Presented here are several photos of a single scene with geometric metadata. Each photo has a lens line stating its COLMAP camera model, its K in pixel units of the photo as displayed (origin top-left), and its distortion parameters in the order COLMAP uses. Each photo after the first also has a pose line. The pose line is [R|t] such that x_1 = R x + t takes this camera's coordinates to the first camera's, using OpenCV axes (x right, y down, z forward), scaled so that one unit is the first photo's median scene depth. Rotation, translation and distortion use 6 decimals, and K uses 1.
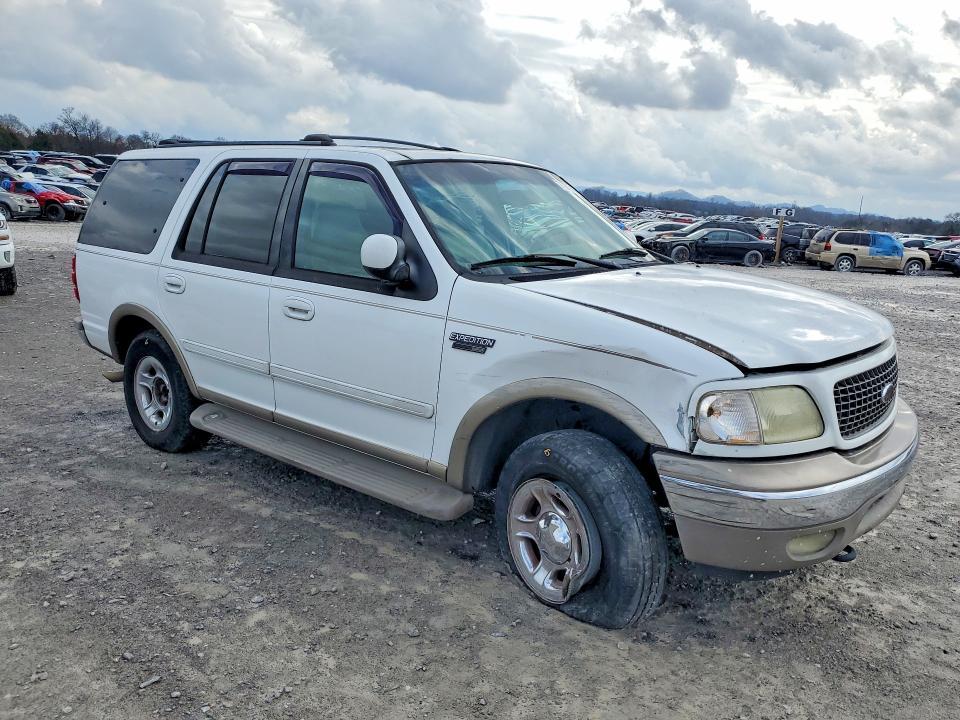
lens RADIAL K [[749.6, 0, 482.9], [0, 749.6, 362.8], [0, 0, 1]] dist [0.012405, 0.001067]
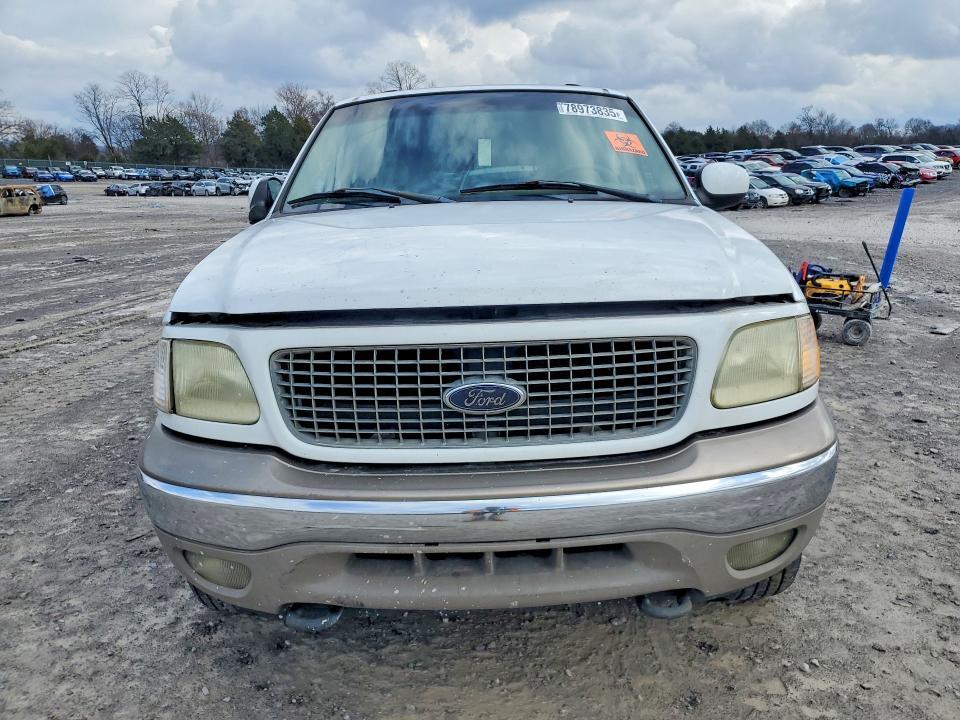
lens RADIAL K [[749.6, 0, 508.1], [0, 749.6, 359.3], [0, 0, 1]] dist [0.012405, 0.001067]
pose [[0.634243, 0.117517, -0.764151, 0.526213], [-0.113655, 0.991814, 0.058196, -0.010047], [0.764734, 0.049939, 0.642407, 0.354816]]
